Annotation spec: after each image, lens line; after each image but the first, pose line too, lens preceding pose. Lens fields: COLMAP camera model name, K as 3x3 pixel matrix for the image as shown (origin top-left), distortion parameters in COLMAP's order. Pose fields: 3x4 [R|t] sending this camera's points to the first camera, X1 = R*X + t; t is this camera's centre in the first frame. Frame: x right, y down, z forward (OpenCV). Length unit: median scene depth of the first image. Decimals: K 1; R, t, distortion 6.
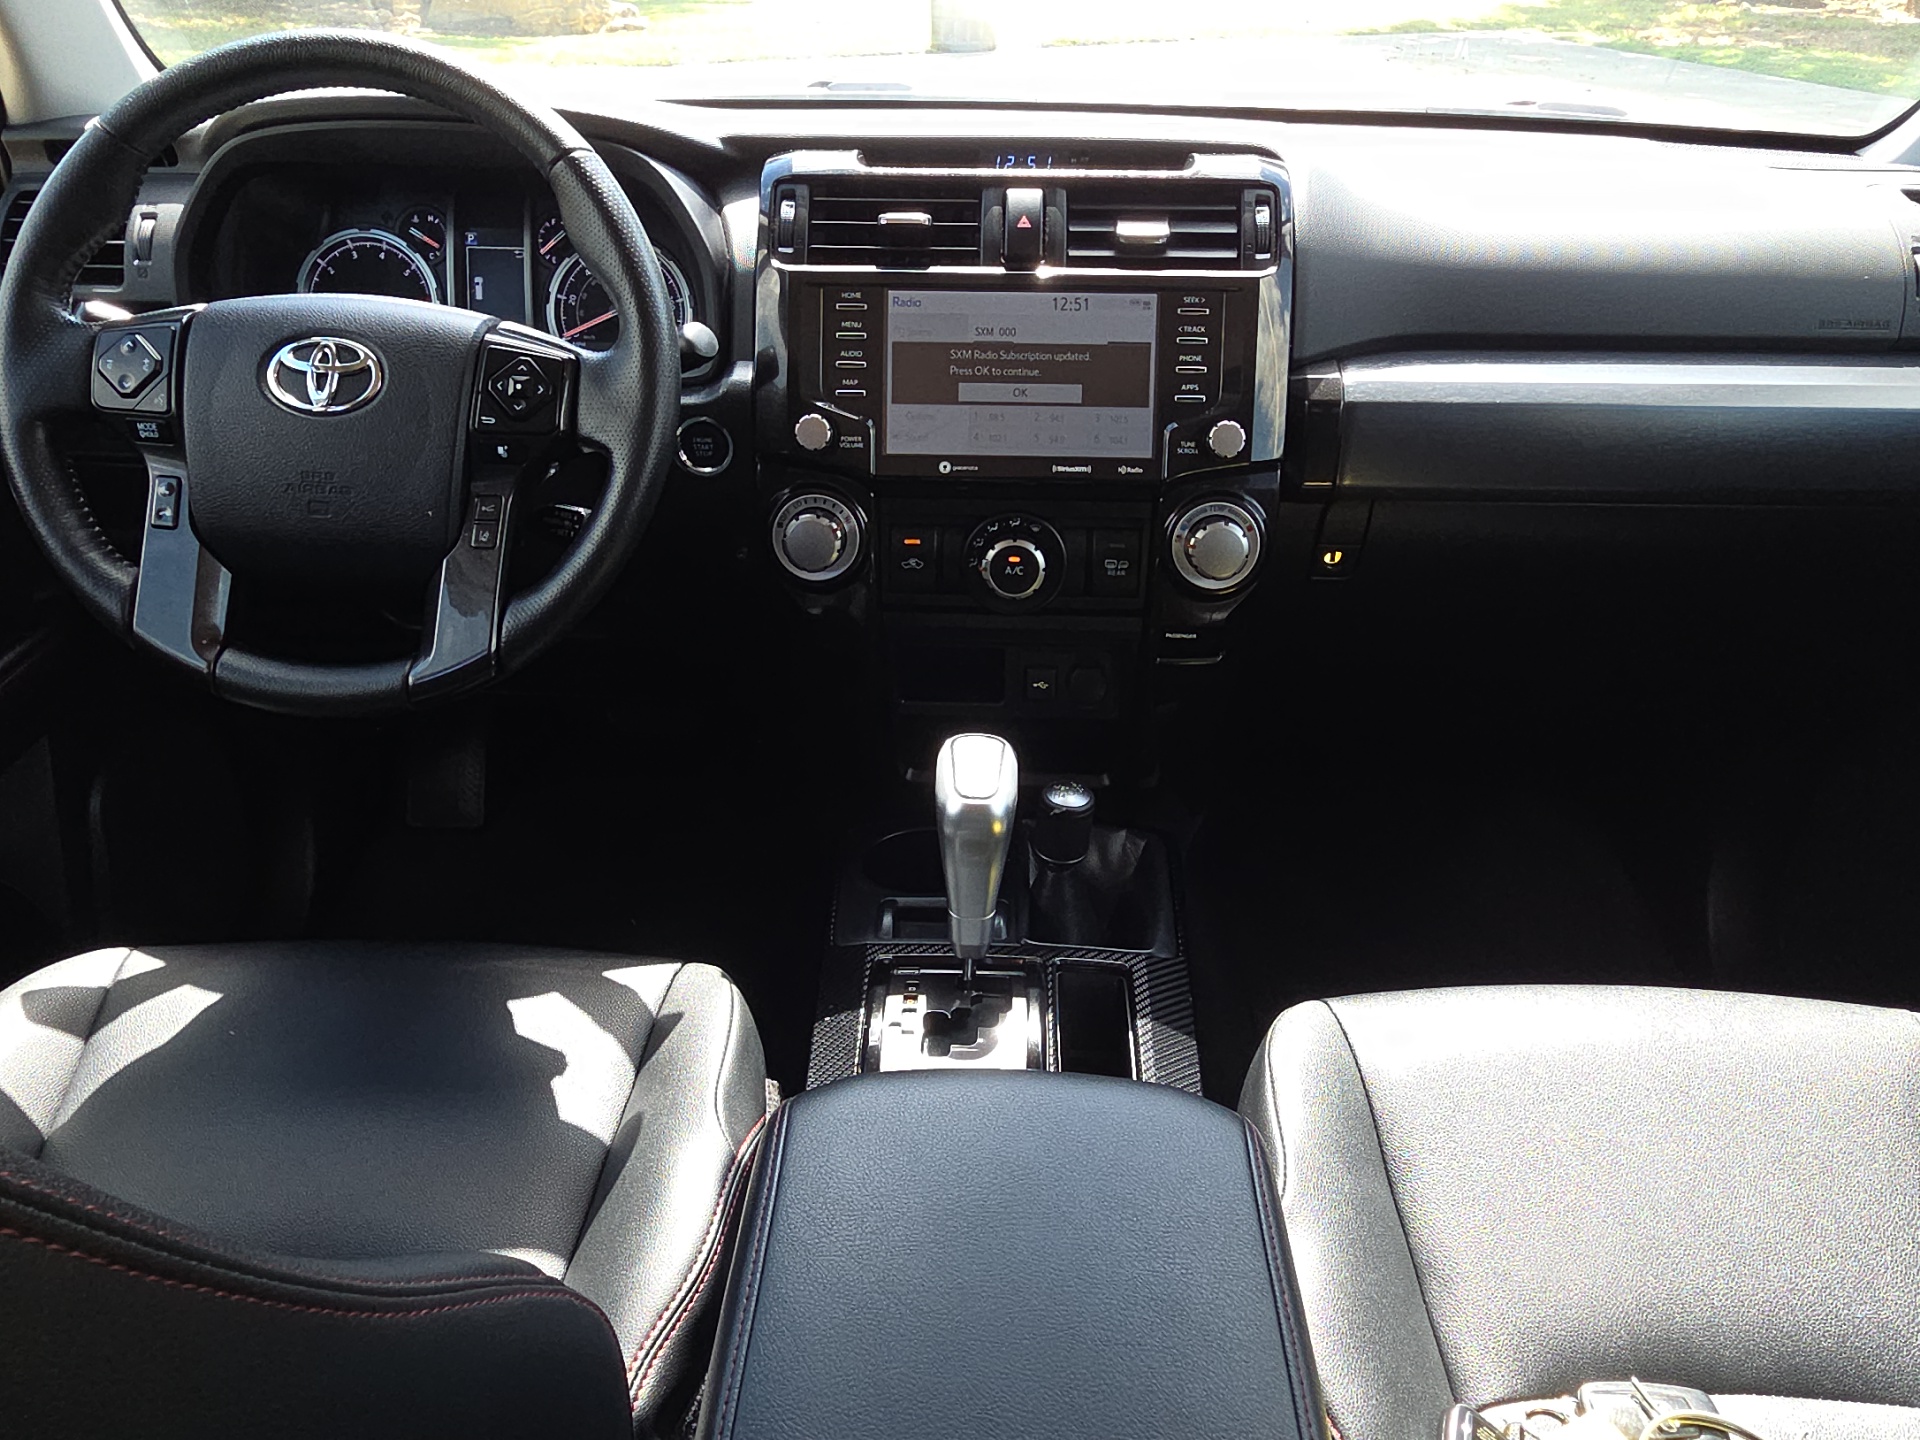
lens RADIAL K [[1465.6, 0, 963.7], [0, 1465.6, 719.3], [0, 0, 1]] dist [0.013594, -0.006169]
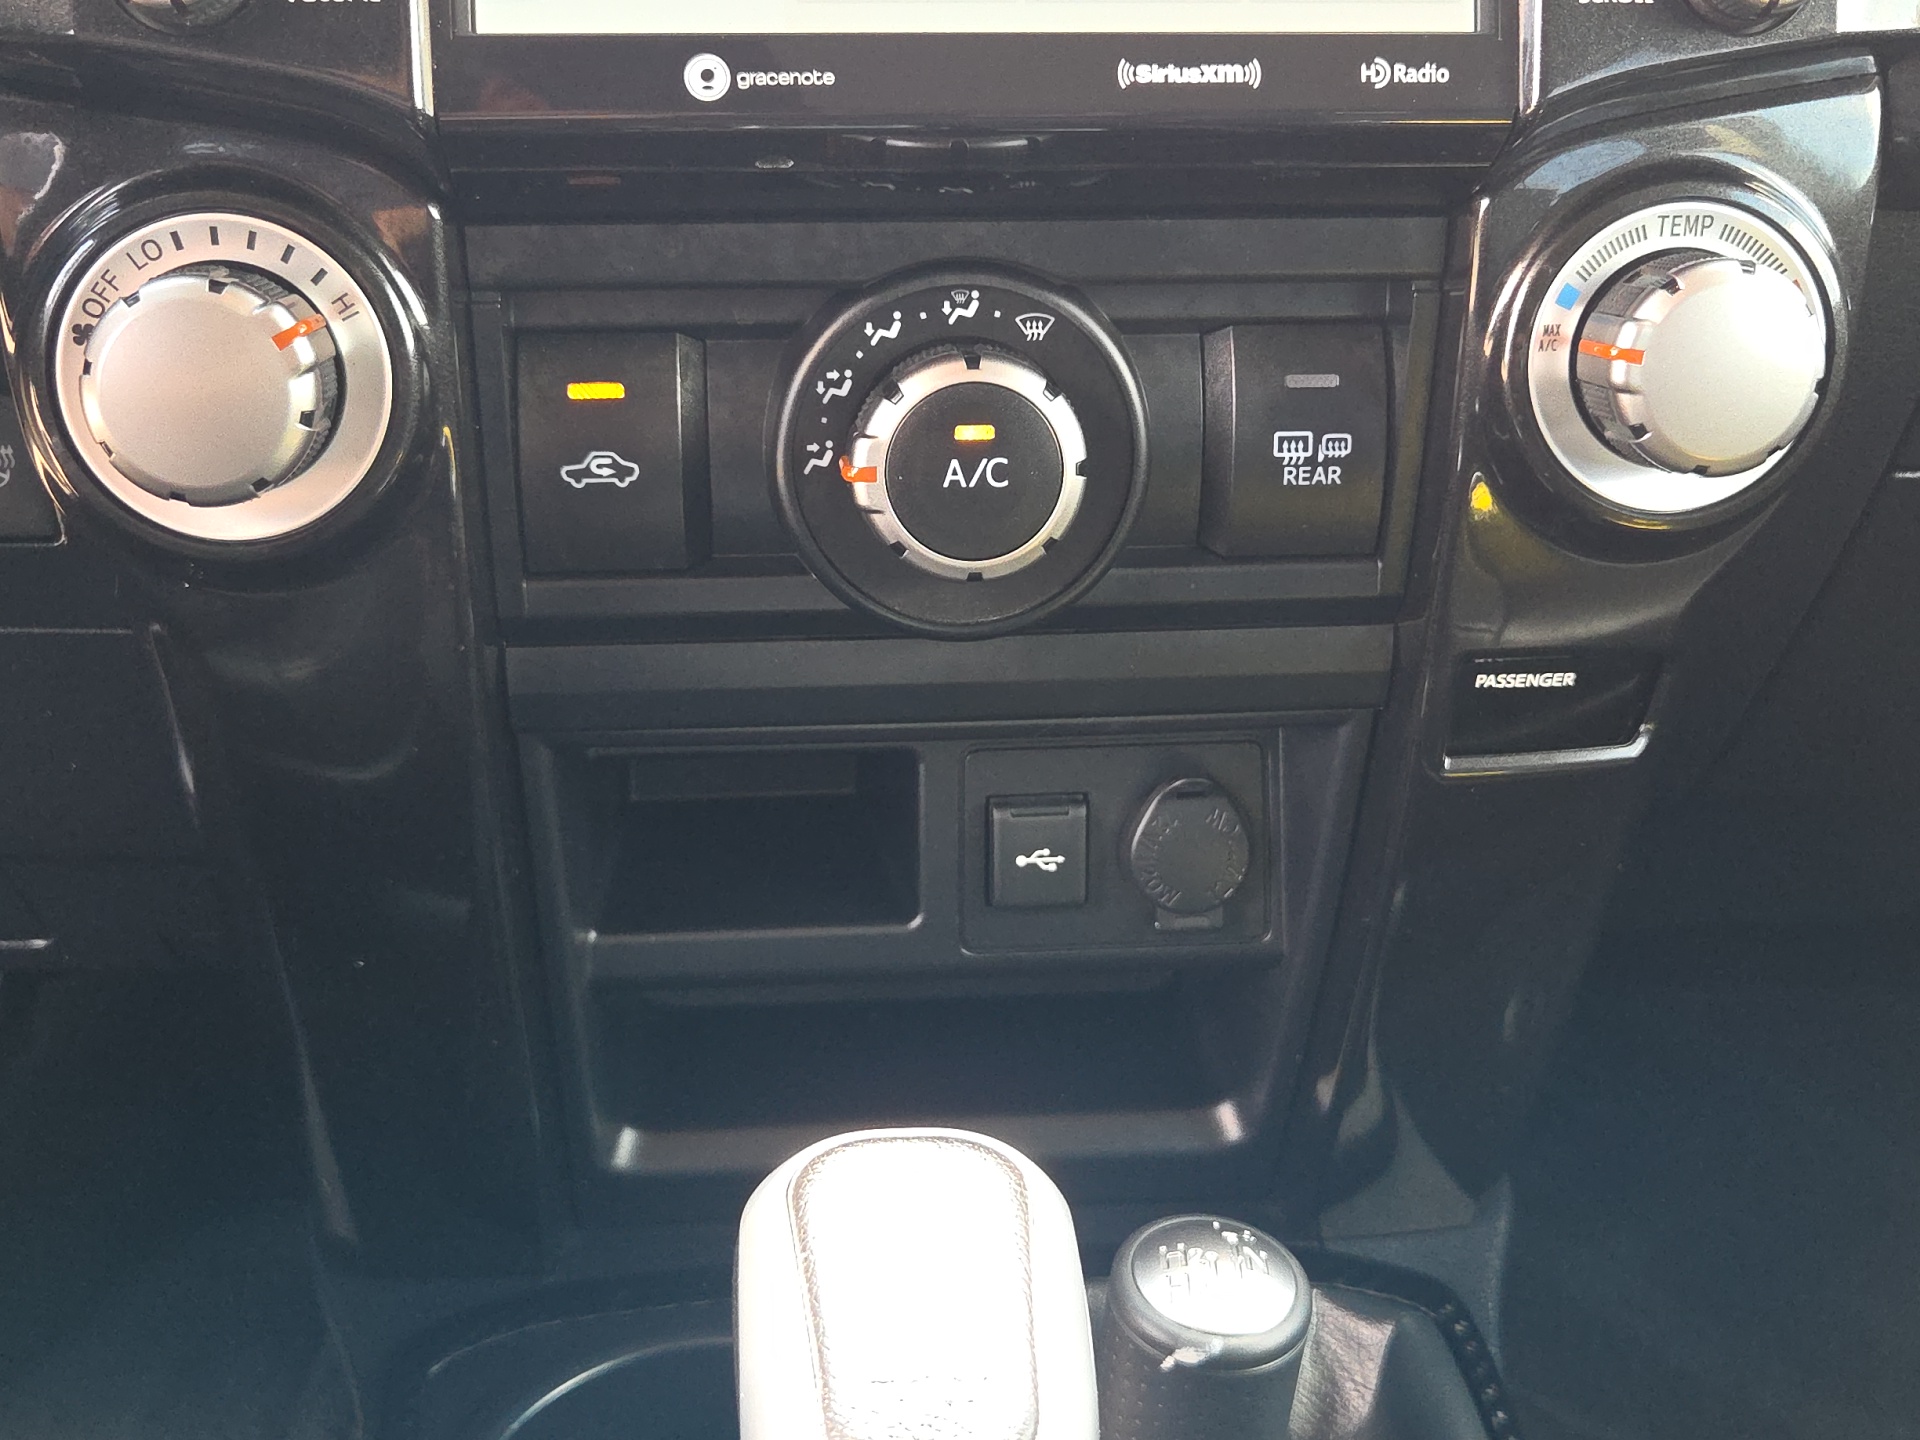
lens RADIAL K [[2242.7, 0, 992.3], [0, 2242.7, 690.2], [0, 0, 1]] dist [-0.006472, 0.000000]
pose [[0.990539, -0.048876, 0.128229, -0.019032], [0.055907, 0.997091, -0.051814, -0.040935], [-0.125324, 0.058493, 0.990390, 0.613071]]
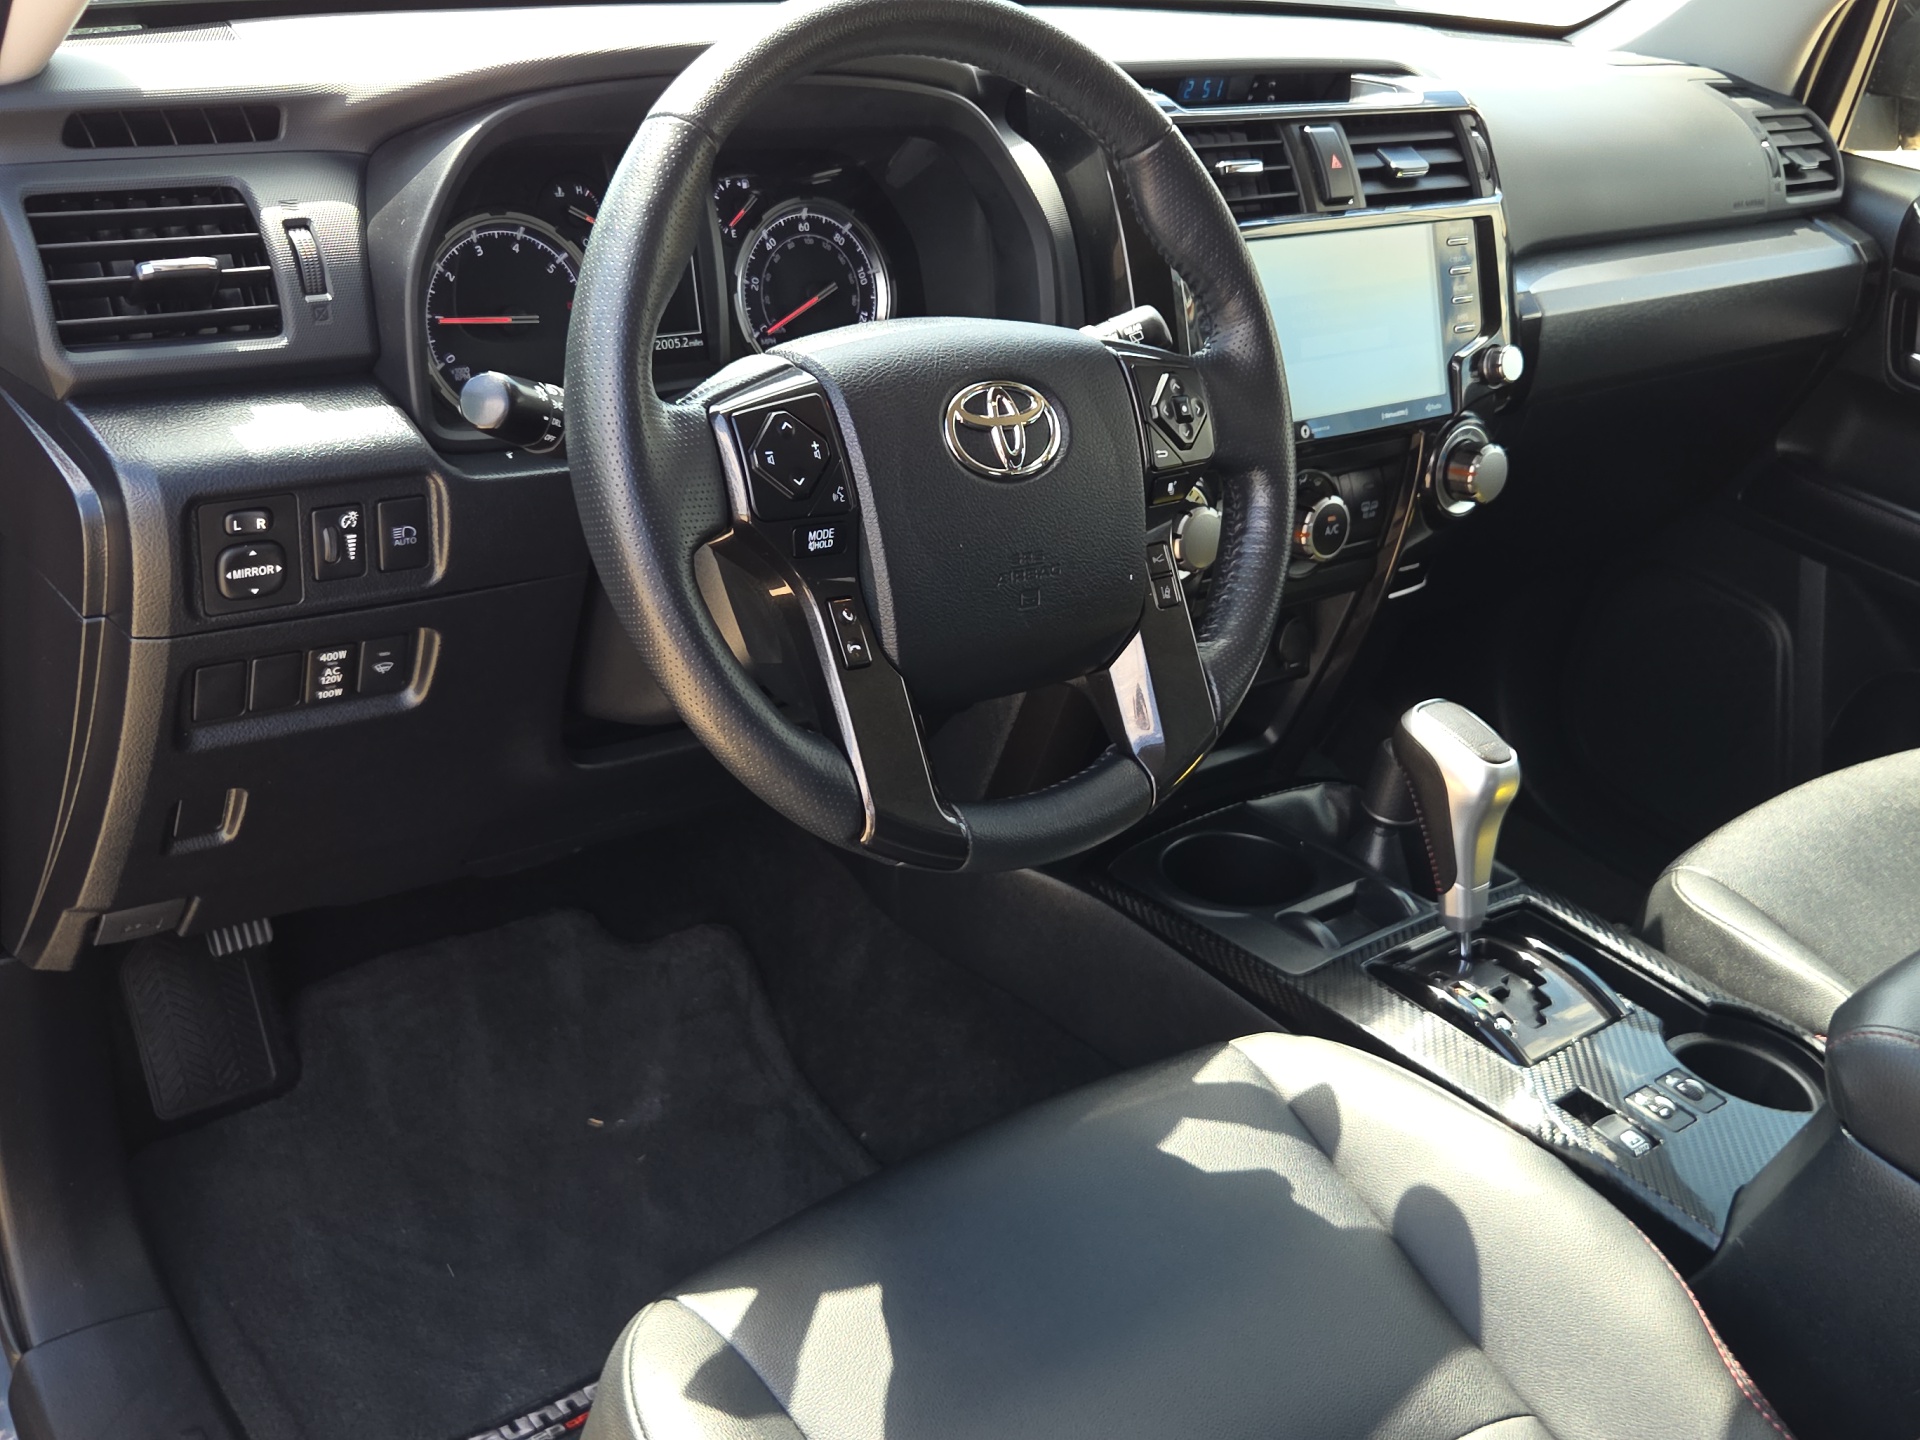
lens RADIAL K [[1971.1, 0, 957.5], [0, 1971.1, 701.4], [0, 0, 1]] dist [-0.000892, 0.000000]
pose [[0.753971, -0.227541, 0.616241, -0.982813], [0.216587, 0.971745, 0.093813, -0.172169], [-0.620175, 0.062737, 0.781950, 0.184278]]
